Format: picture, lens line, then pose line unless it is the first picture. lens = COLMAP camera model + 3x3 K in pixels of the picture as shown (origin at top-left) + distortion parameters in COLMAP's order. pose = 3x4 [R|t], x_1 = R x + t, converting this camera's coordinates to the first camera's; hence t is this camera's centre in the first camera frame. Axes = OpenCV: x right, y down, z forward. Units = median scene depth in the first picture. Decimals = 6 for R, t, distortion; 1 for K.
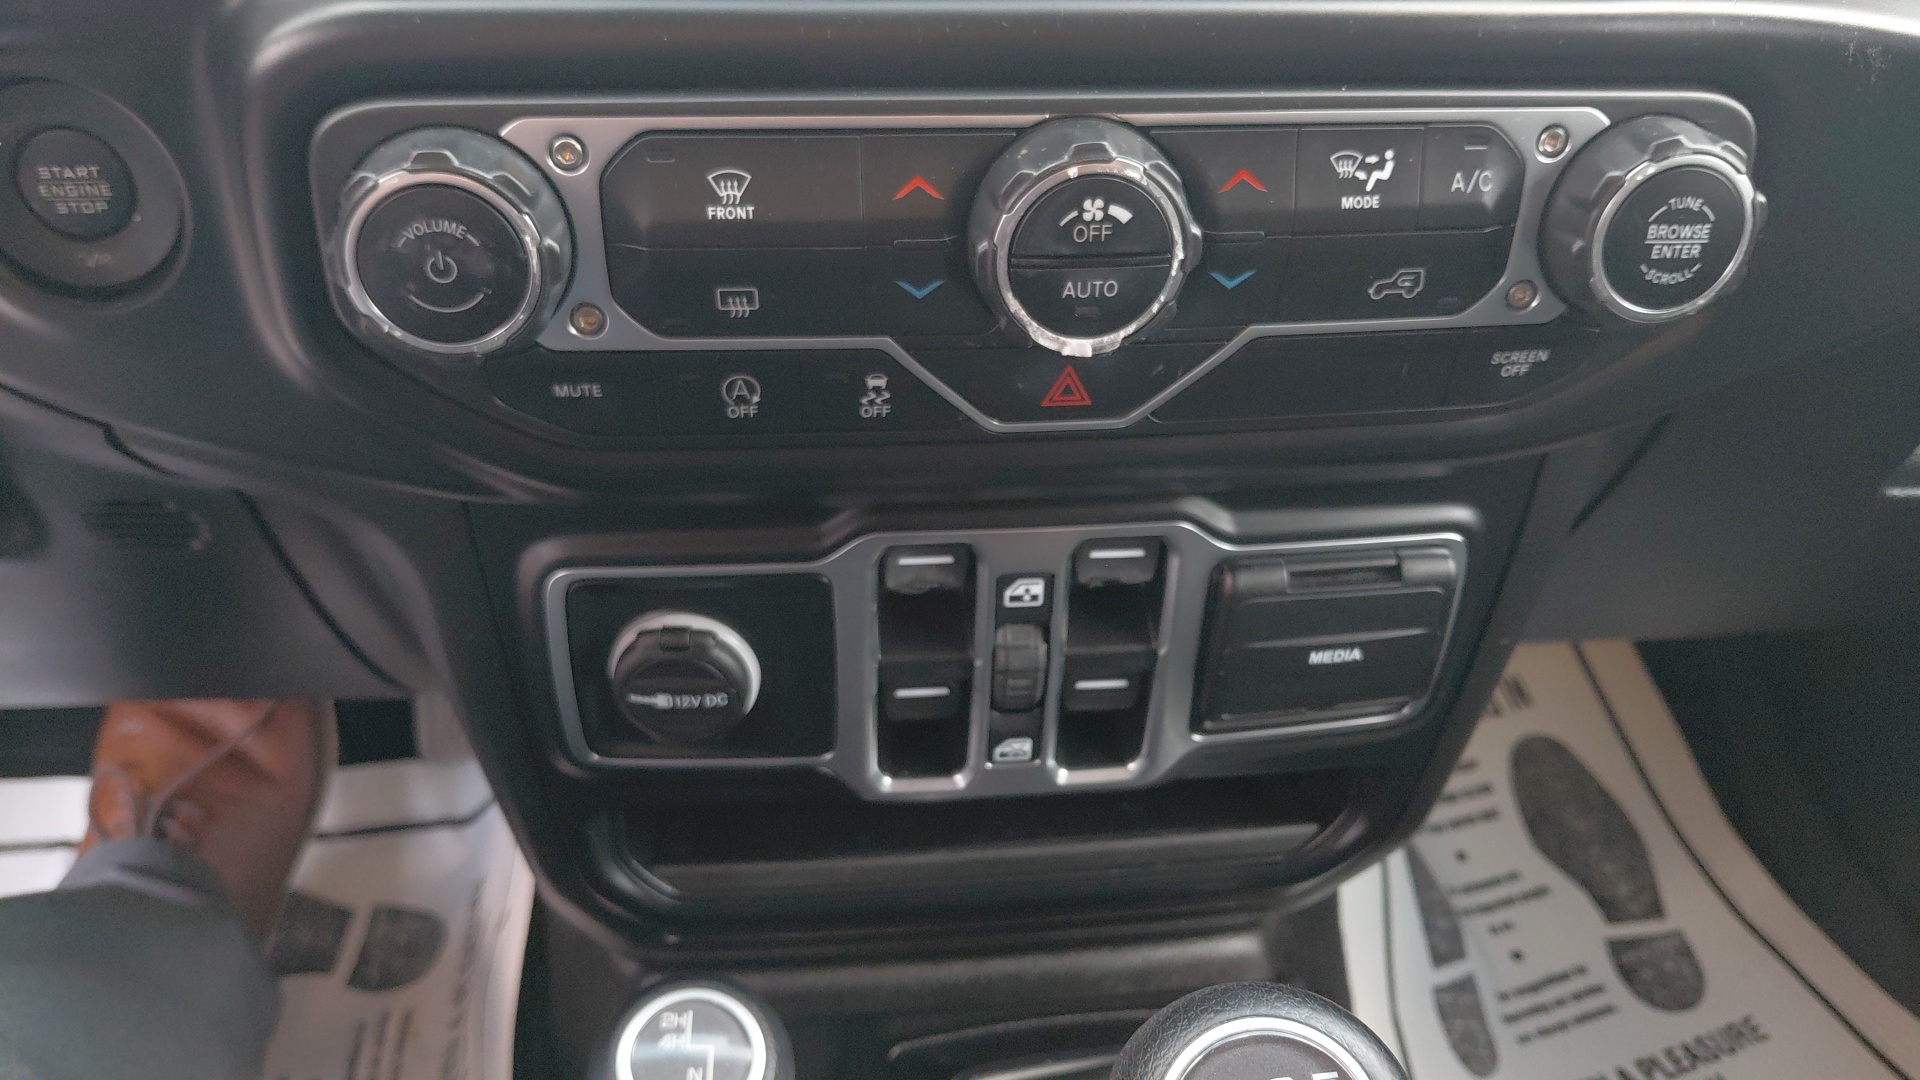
lens RADIAL K [[1436.3, 0, 960.6], [0, 1436.3, 541.8], [0, 0, 1]] dist [0.013046, -0.047544]
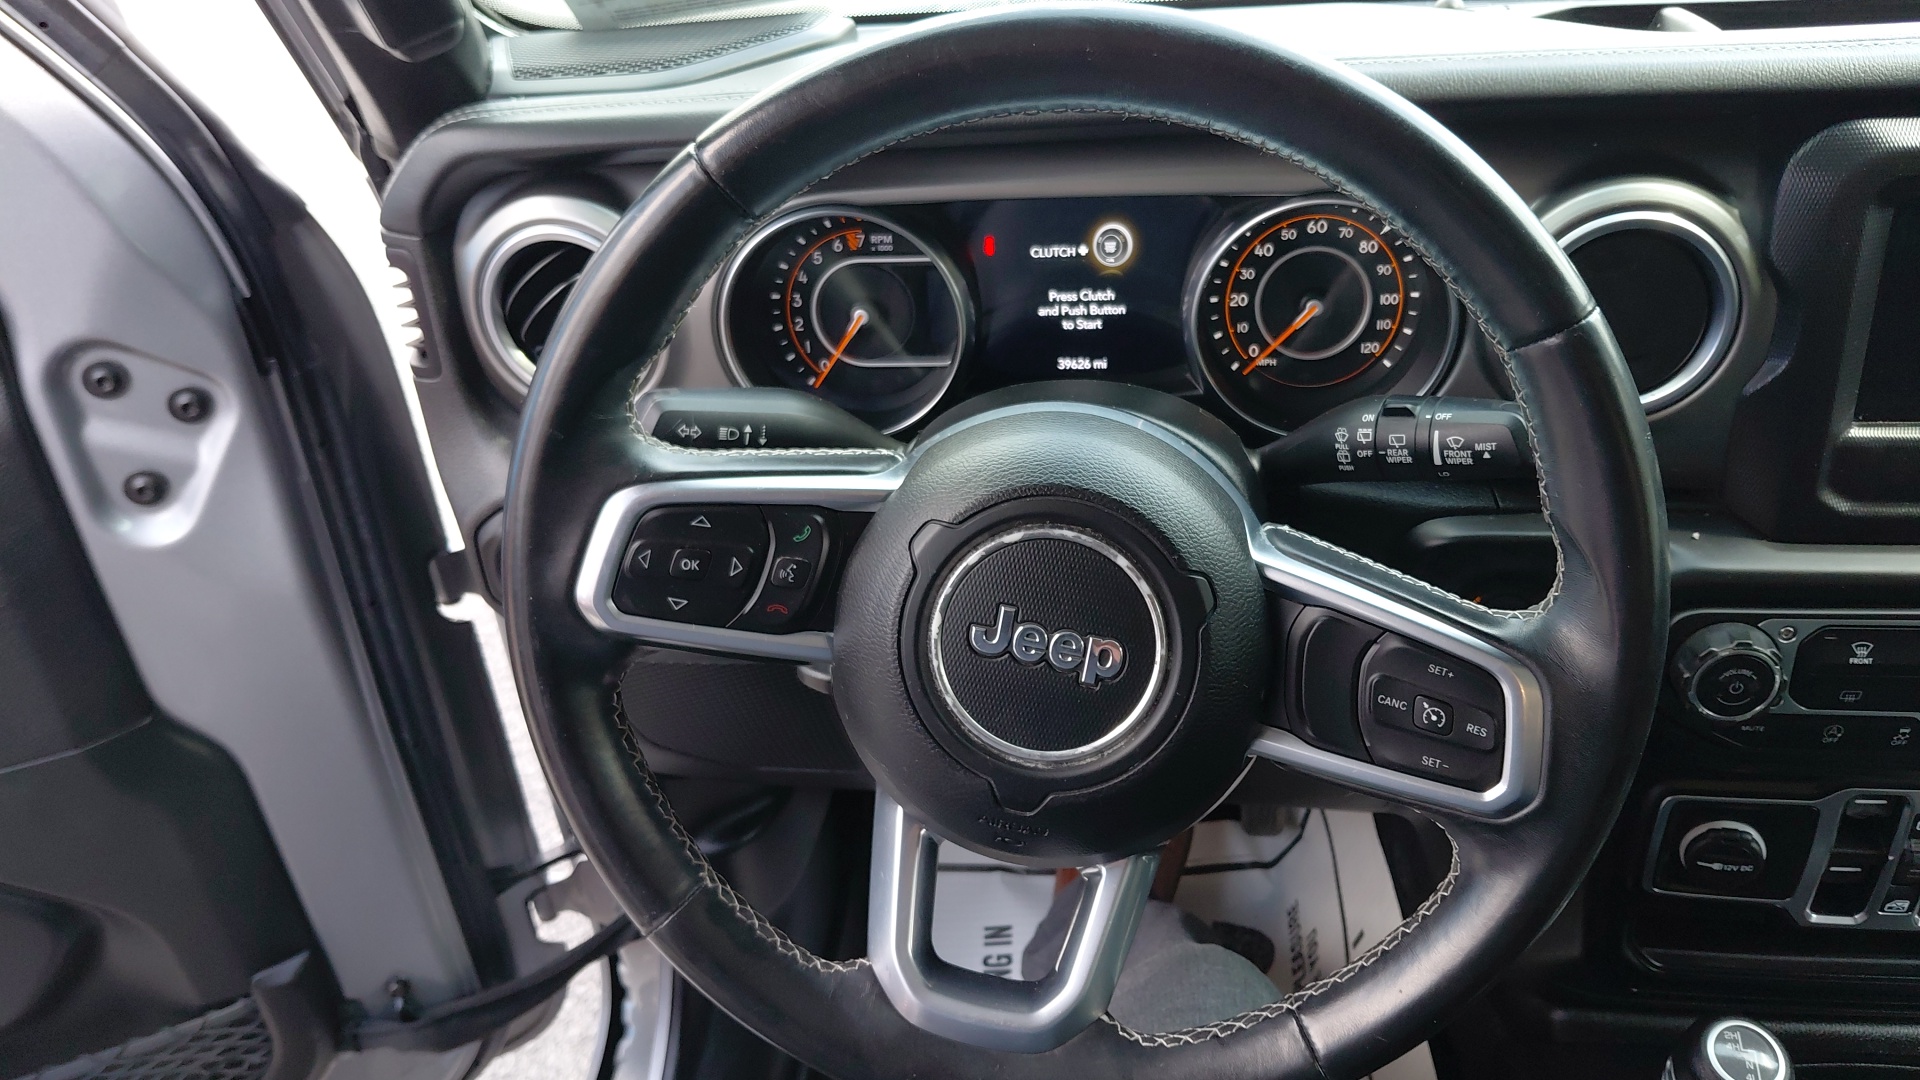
lens RADIAL K [[1436.3, 0, 952.8], [0, 1436.3, 555.8], [0, 0, 1]] dist [0.013046, -0.047544]
pose [[0.963199, 0.048113, -0.264450, -0.719579], [-0.051142, 0.998681, -0.004577, -0.243636], [0.263881, 0.017933, 0.964389, -1.120894]]
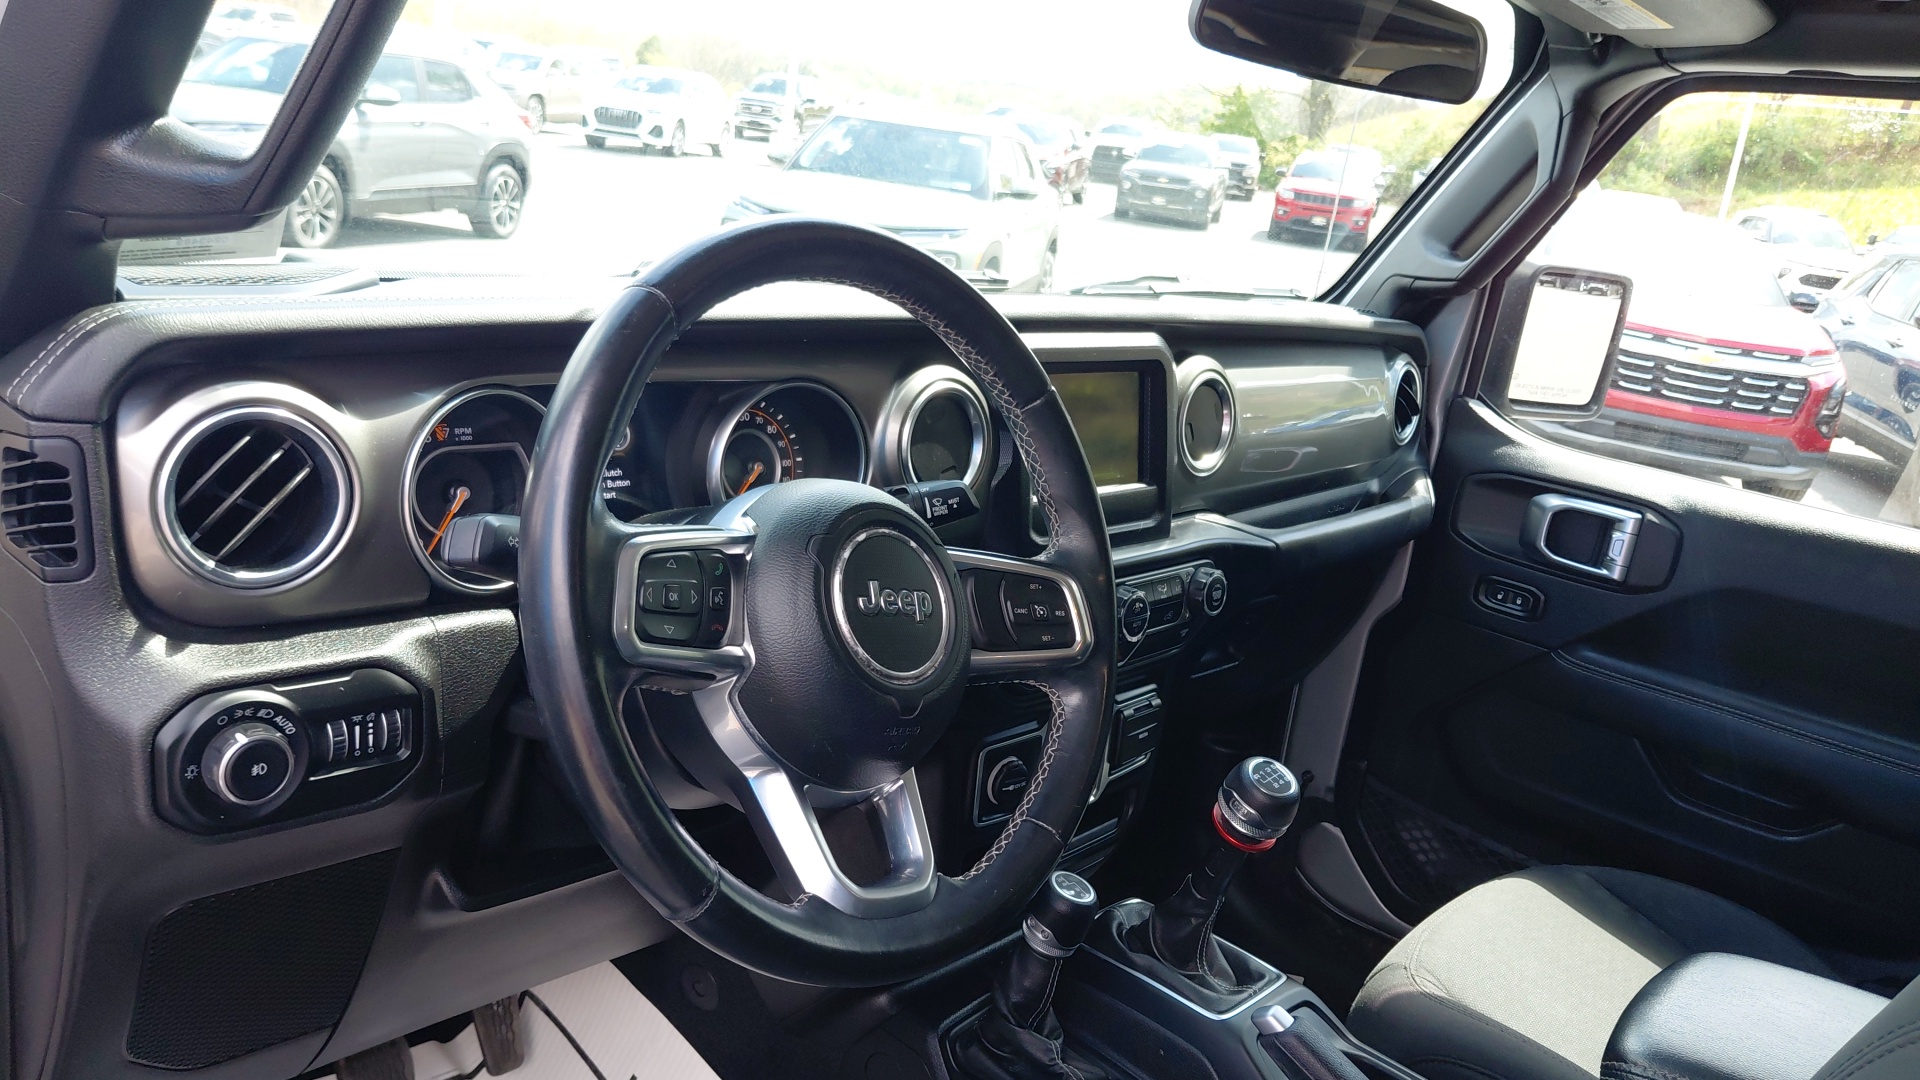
lens RADIAL K [[1420.2, 0, 991.4], [0, 1420.2, 555.1], [0, 0, 1]] dist [-0.008348, -0.009860]
pose [[0.735079, -0.112713, 0.668547, -2.304113], [0.310547, 0.932534, -0.184232, 0.203490], [-0.602677, 0.343040, 0.720488, -1.369125]]
